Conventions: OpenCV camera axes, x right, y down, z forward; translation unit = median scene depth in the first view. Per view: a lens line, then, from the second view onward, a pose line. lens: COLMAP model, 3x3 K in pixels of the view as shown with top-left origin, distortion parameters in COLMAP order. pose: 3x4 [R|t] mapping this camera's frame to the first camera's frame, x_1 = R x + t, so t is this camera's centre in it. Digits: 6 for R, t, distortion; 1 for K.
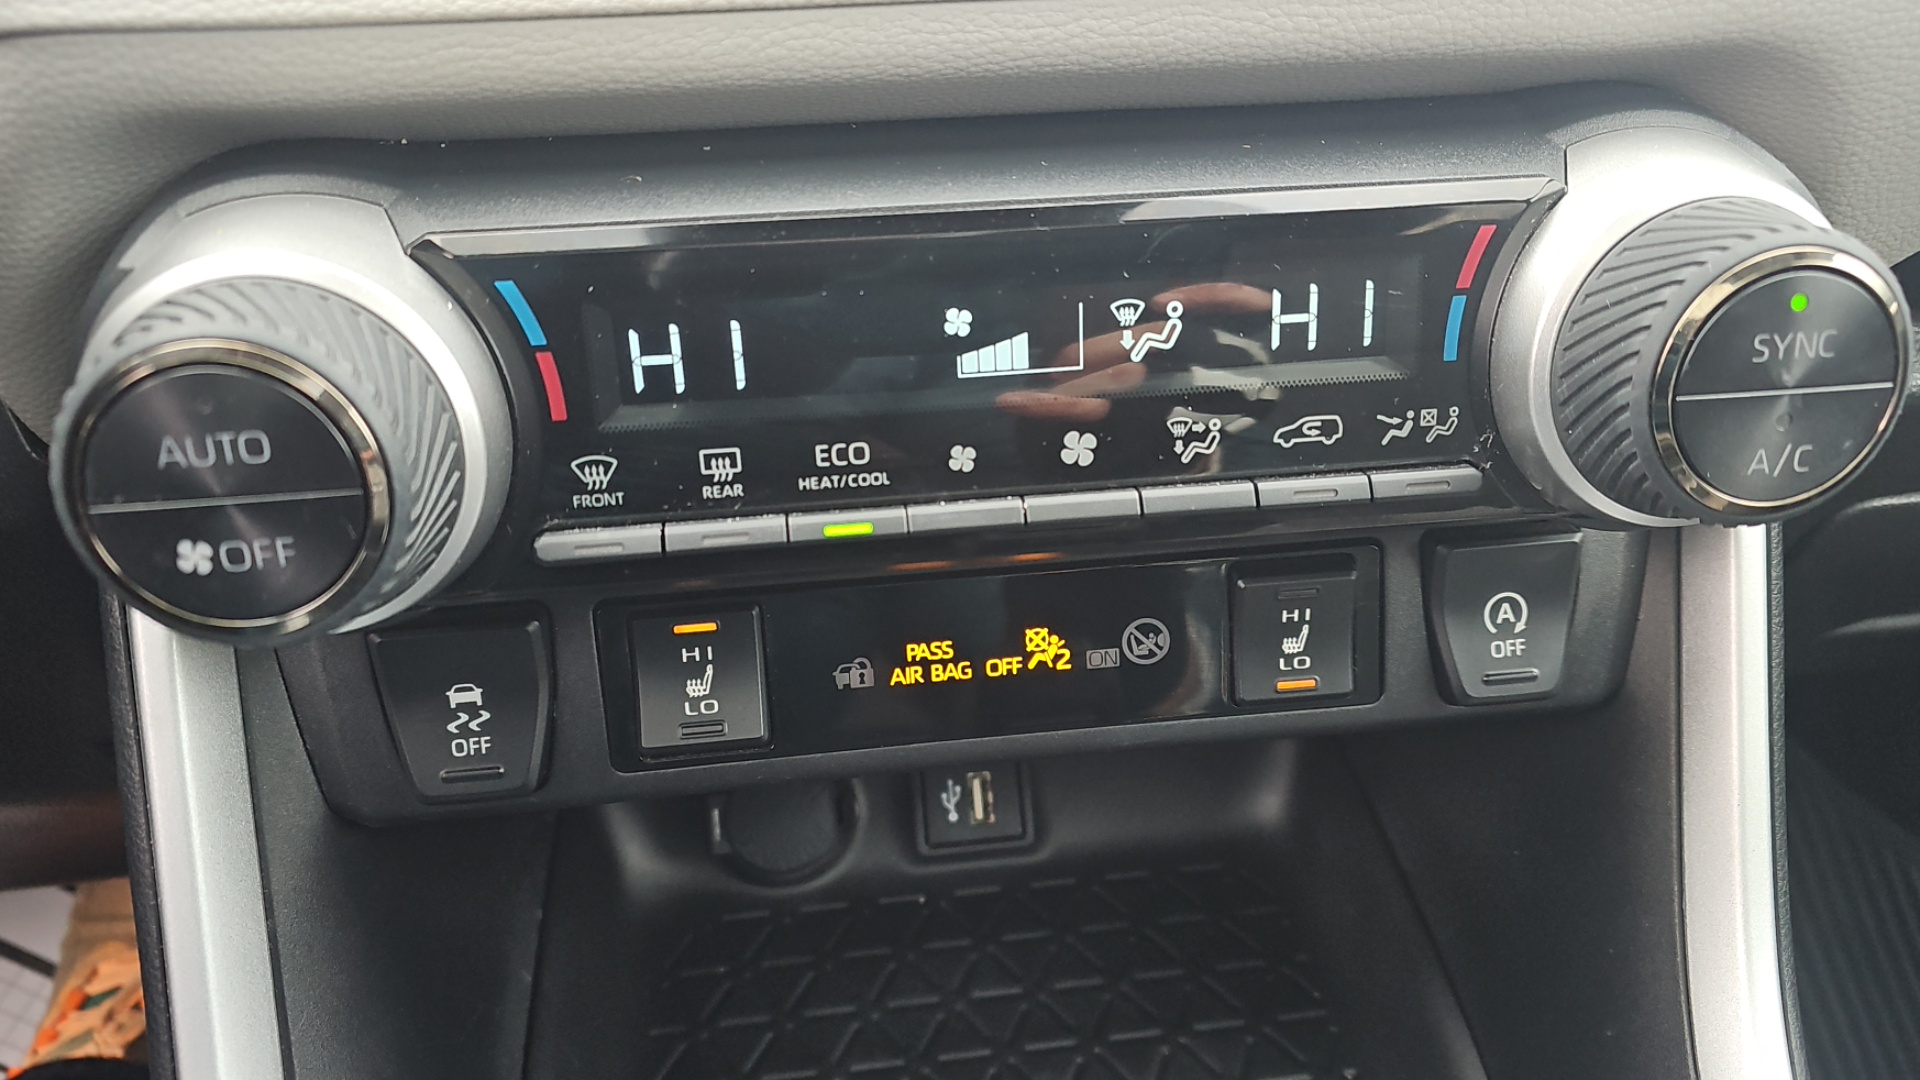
lens RADIAL K [[1503.4, 0, 960.0], [0, 1503.4, 540.0], [0, 0, 1]] dist [0.045849, -0.085037]
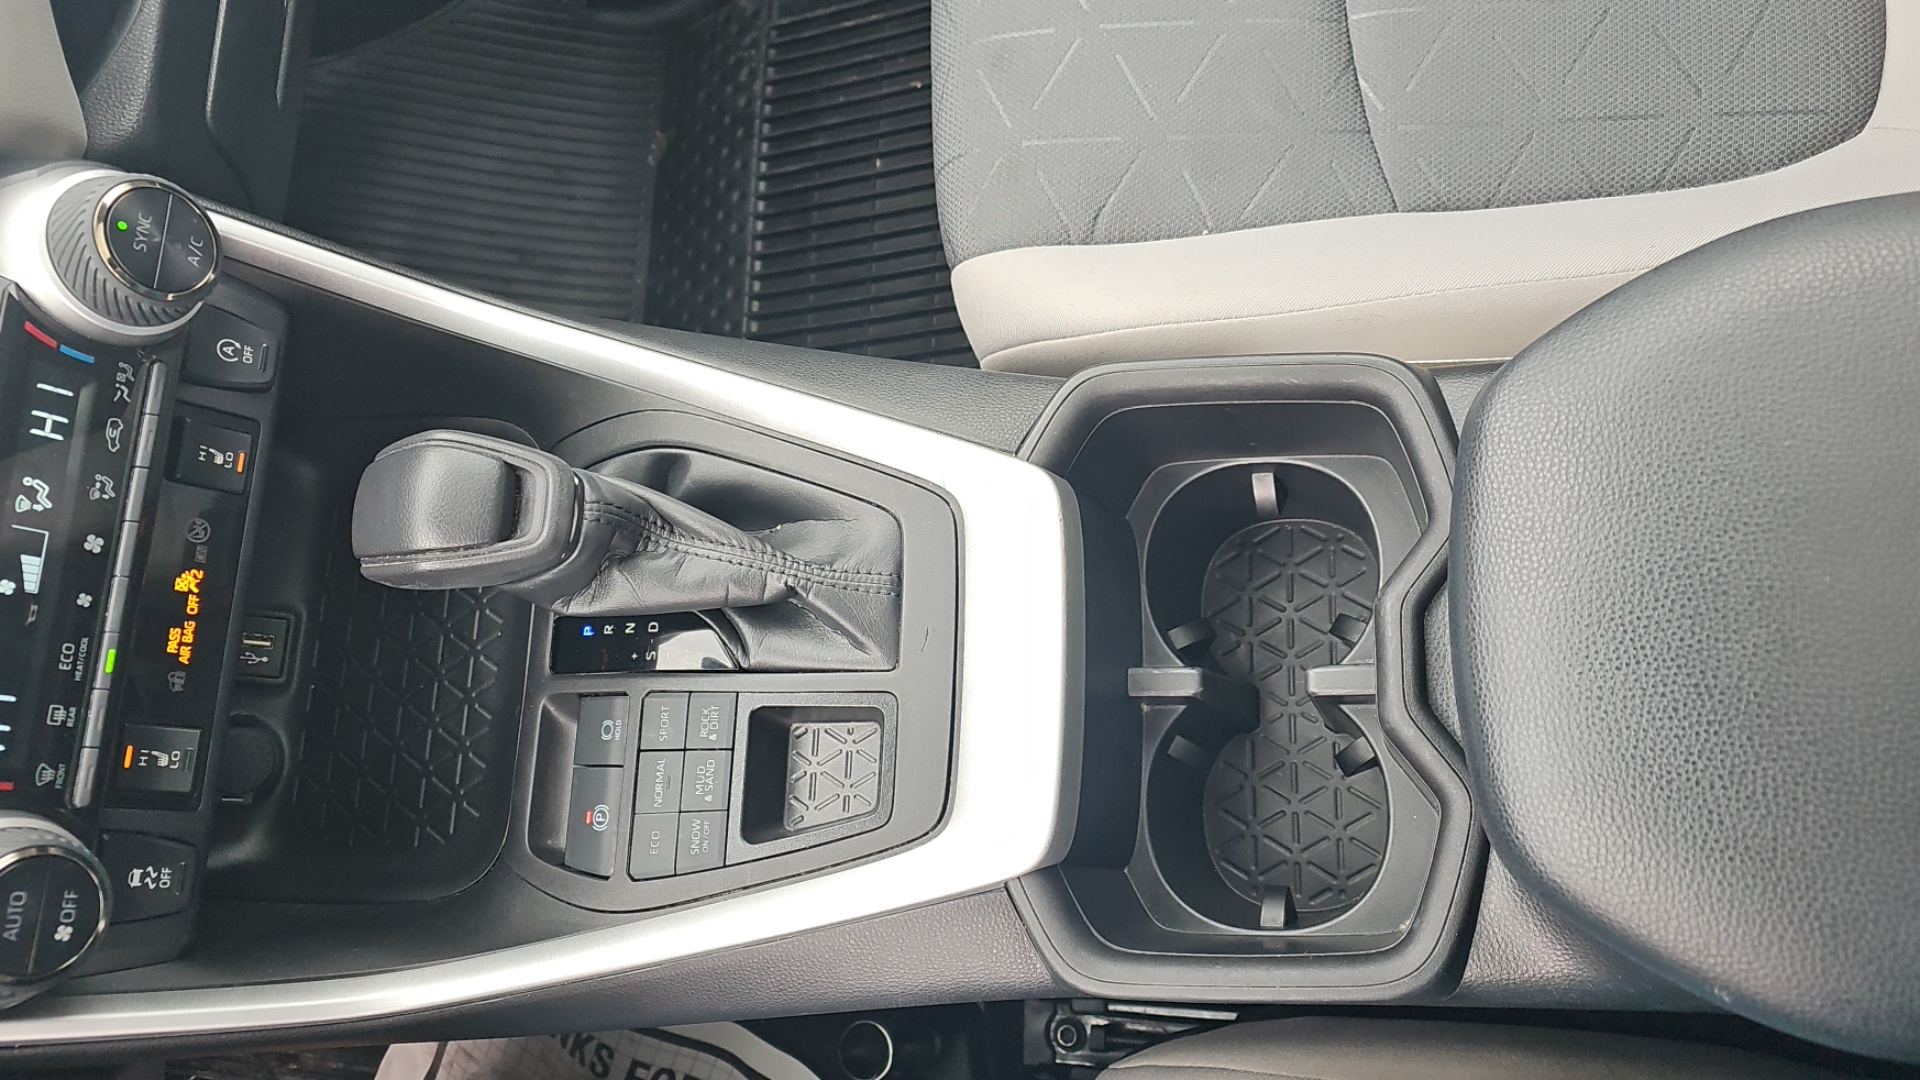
lens RADIAL K [[1421.5, 0, 941.9], [0, 1421.5, 549.5], [0, 0, 1]] dist [0.081612, -0.053798]
pose [[0.166396, -0.968500, 0.185259, -0.090173], [0.795905, 0.242827, 0.554591, -0.207178], [-0.582107, 0.055167, 0.811239, -1.124729]]
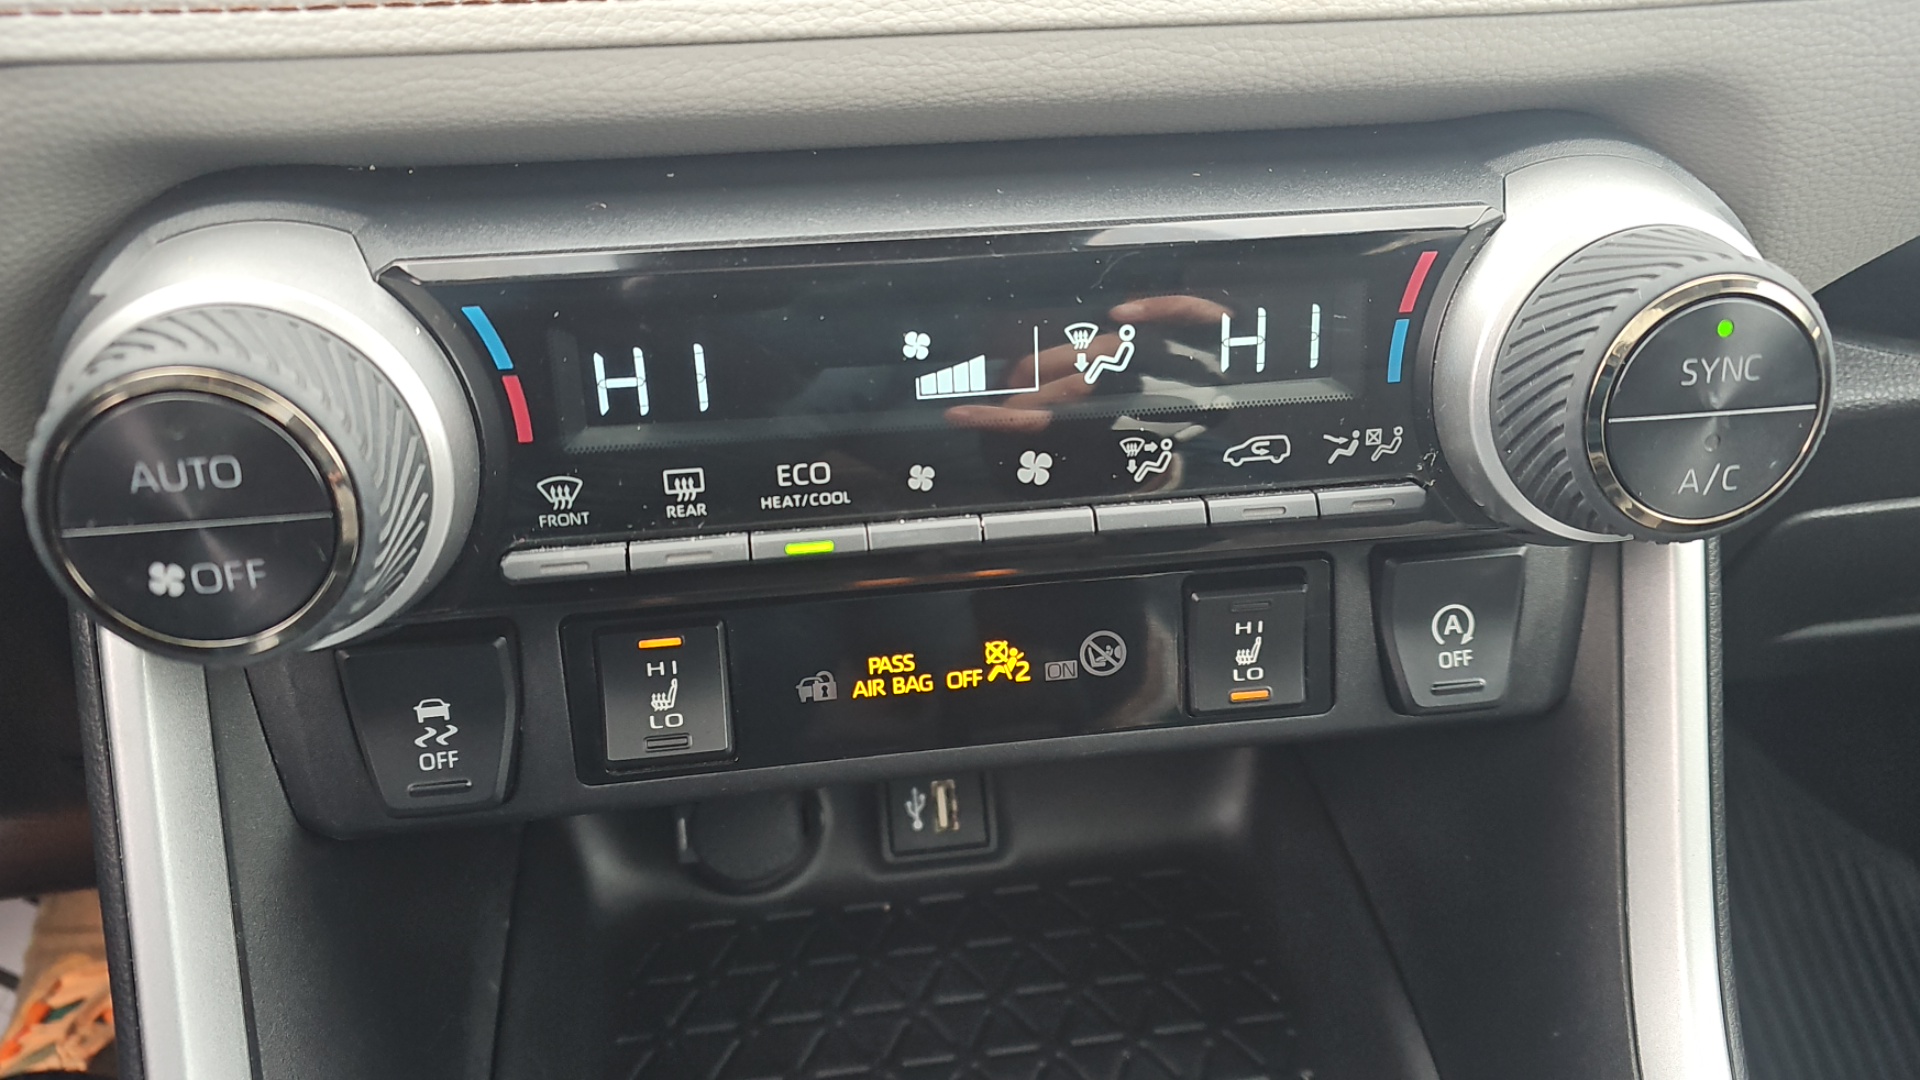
lens RADIAL K [[1503.4, 0, 960.0], [0, 1503.4, 540.0], [0, 0, 1]] dist [0.045849, -0.085037]
pose [[0.999799, -0.002091, 0.019945, 0.006446], [0.002158, 0.999992, -0.003318, -0.007151], [-0.019937, 0.003360, 0.999796, -0.021838]]
